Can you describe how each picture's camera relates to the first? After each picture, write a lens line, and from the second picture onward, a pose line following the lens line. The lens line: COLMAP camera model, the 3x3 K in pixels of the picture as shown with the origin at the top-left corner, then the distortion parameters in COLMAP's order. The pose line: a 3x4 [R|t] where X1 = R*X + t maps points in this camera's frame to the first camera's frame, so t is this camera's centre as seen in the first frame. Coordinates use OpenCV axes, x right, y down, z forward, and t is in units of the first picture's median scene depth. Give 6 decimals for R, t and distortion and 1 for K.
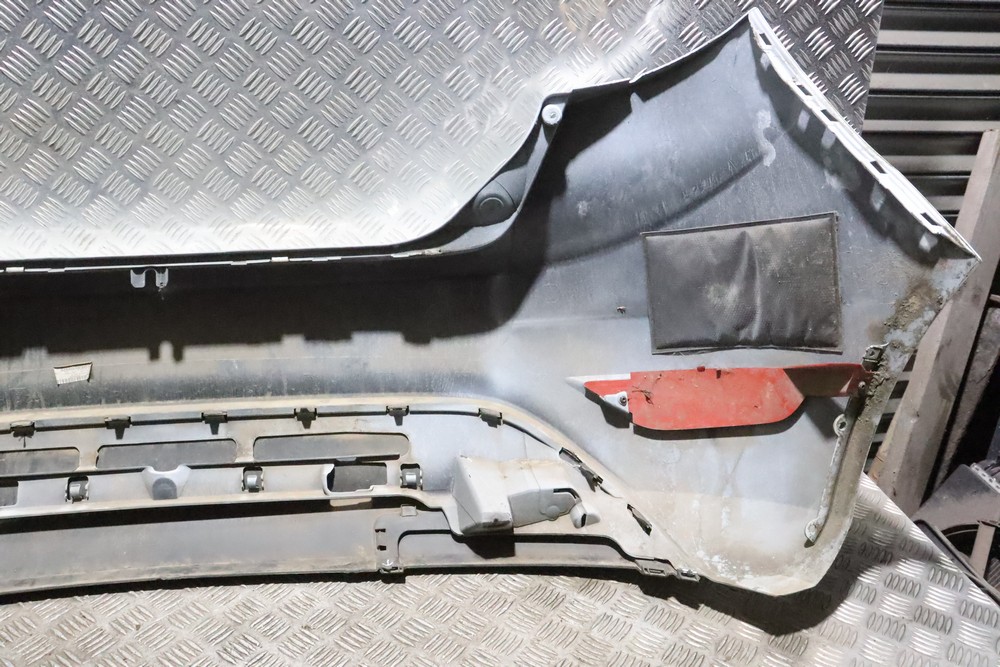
lens RADIAL K [[800.4, 0, 500.0], [0, 800.4, 333.5], [0, 0, 1]] dist [-0.155345, 0.130308]
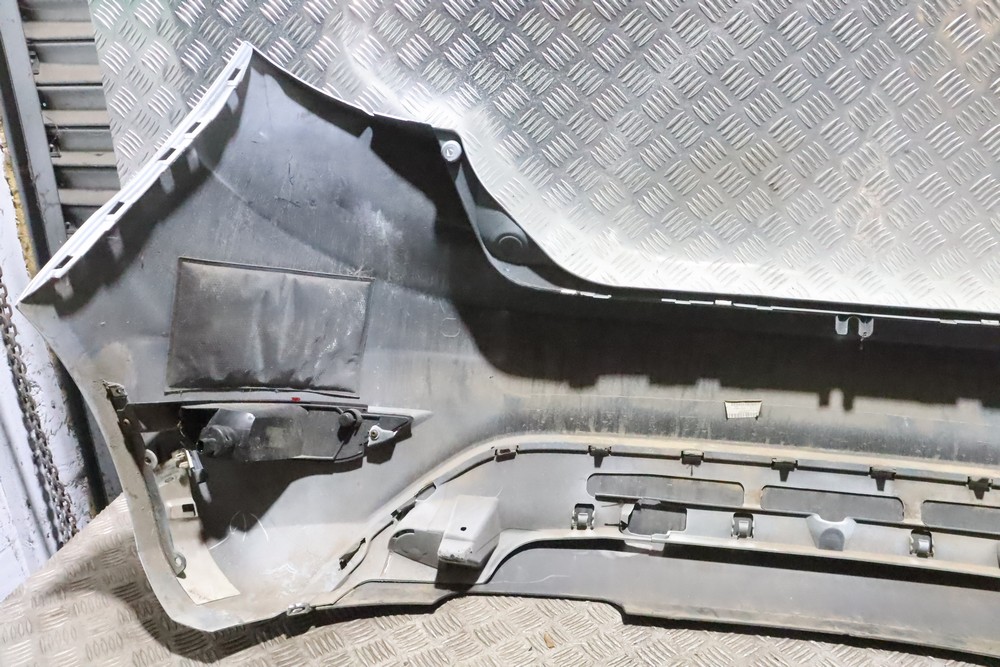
lens RADIAL K [[800.4, 0, 500.0], [0, 800.4, 333.5], [0, 0, 1]] dist [-0.155345, 0.130308]
pose [[0.934382, 0.112296, -0.338112, -0.510462], [-0.129714, 0.991119, -0.029290, 0.025072], [0.331820, 0.071226, 0.940650, -0.075117]]
